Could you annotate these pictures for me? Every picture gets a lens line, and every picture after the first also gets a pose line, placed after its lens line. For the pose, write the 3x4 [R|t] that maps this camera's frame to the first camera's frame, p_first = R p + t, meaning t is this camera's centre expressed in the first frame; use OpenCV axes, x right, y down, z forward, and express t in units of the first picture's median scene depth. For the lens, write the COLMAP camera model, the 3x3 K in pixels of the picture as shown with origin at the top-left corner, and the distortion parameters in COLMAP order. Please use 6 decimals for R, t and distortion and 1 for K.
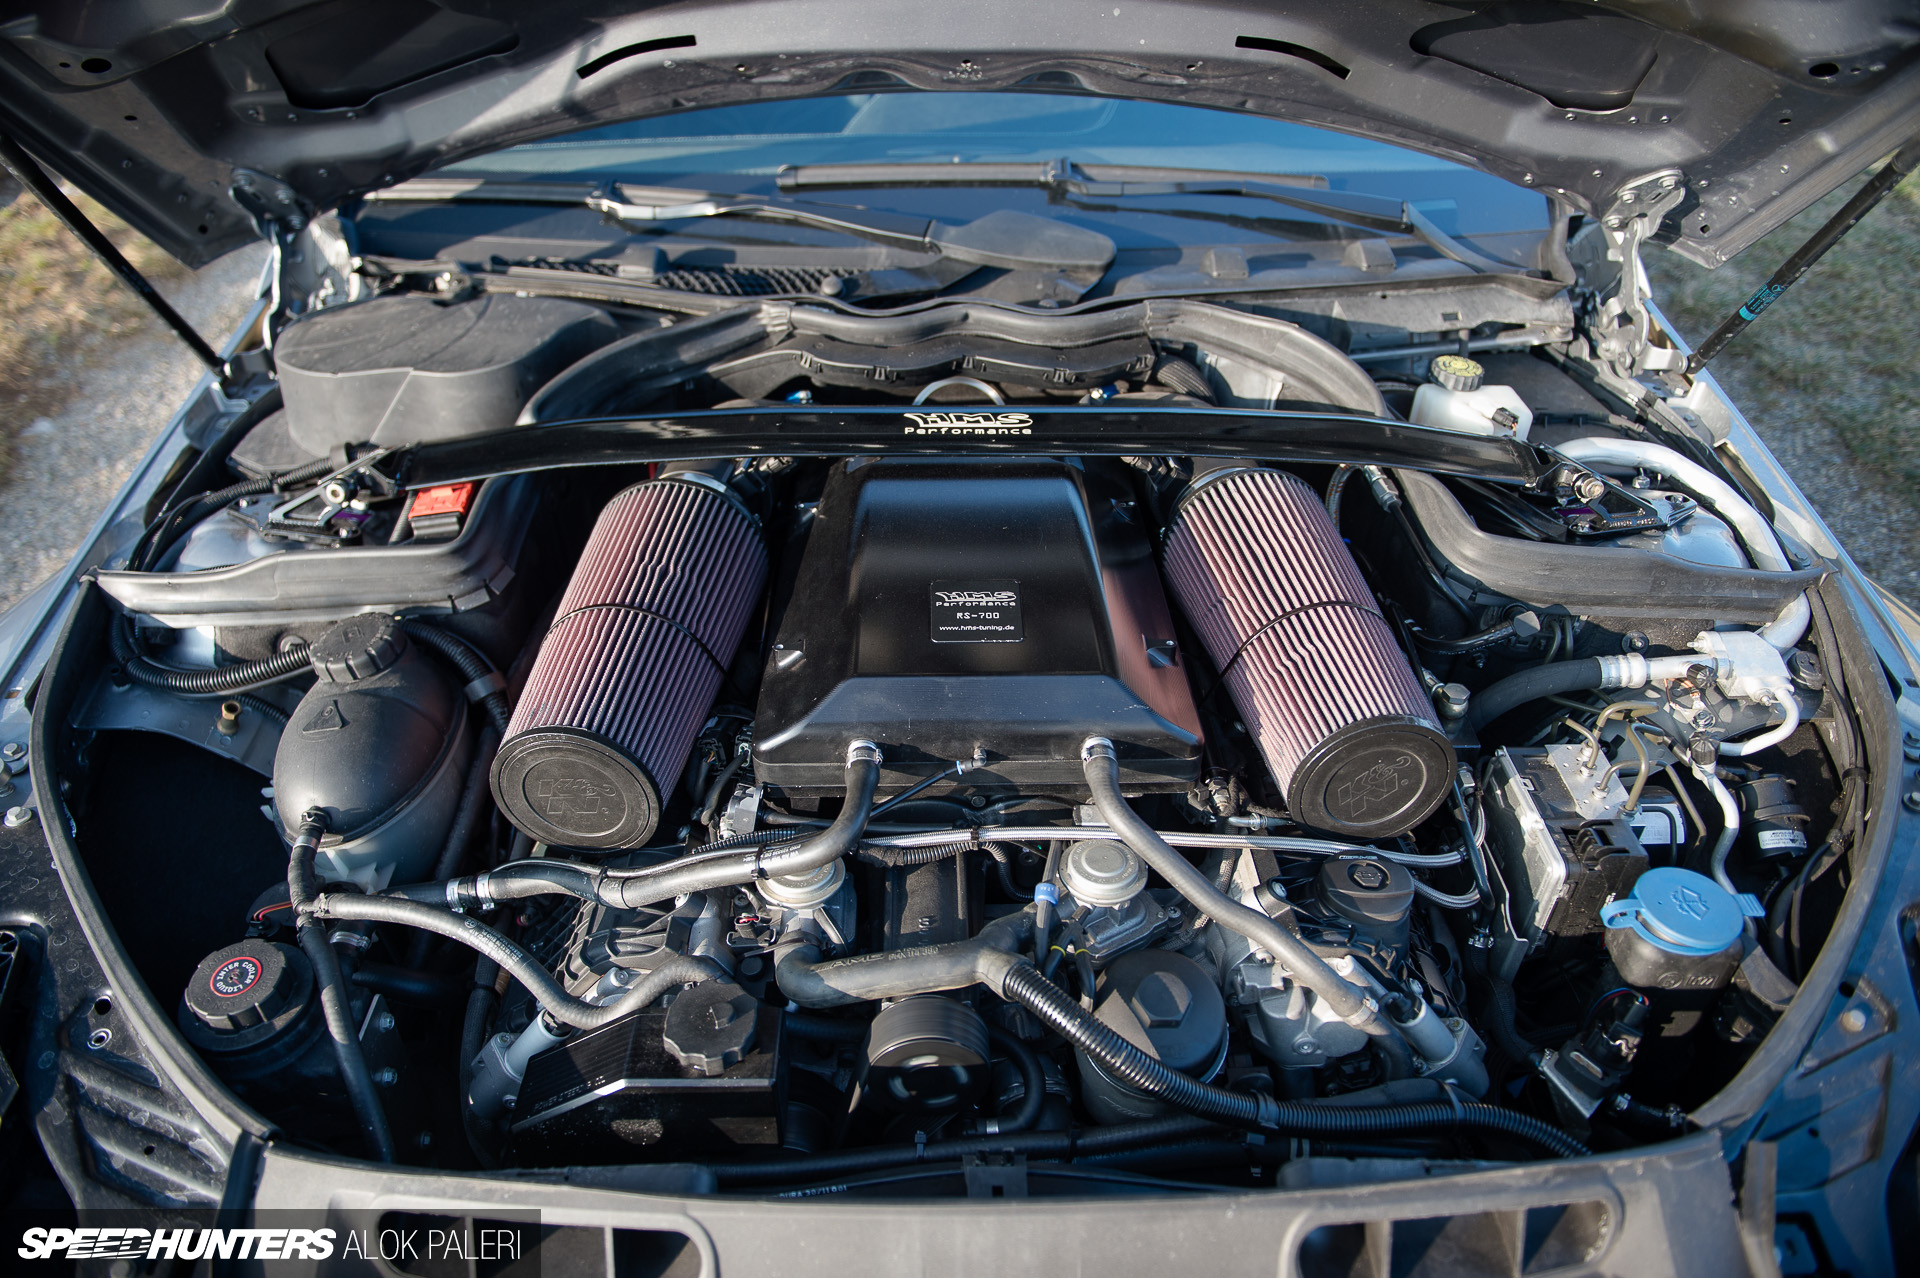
lens RADIAL K [[1309.7, 0, 960.0], [0, 1309.7, 639.0], [0, 0, 1]] dist [-0.051526, -0.000296]
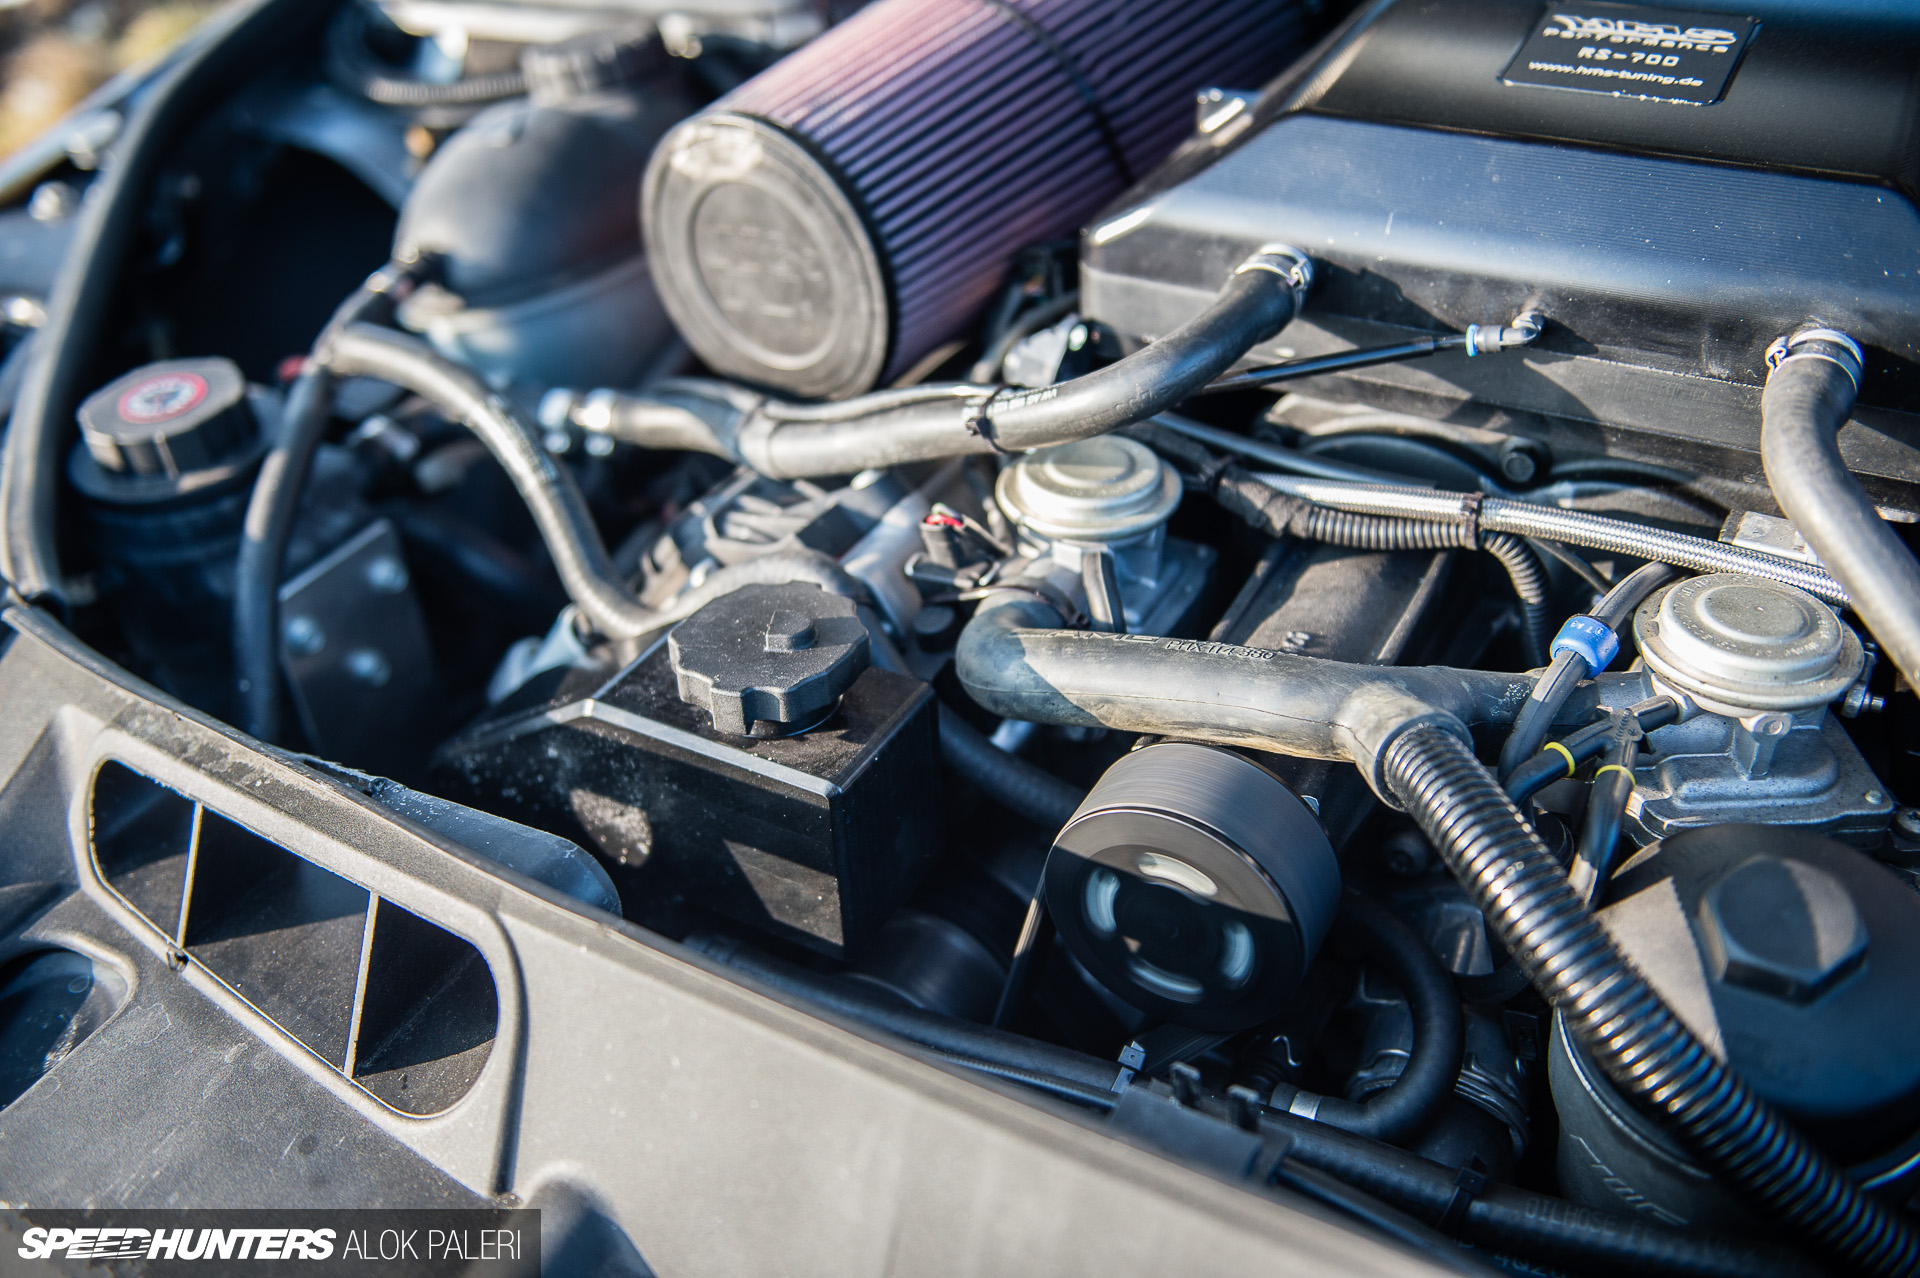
lens RADIAL K [[1766.8, 0, 960.0], [0, 1766.8, 639.0], [0, 0, 1]] dist [0.026776, 0.006597]
pose [[0.859232, 0.251894, -0.445275, 0.151688], [-0.253057, 0.965712, 0.057993, 0.215807], [0.444616, 0.062850, 0.893514, 0.400076]]
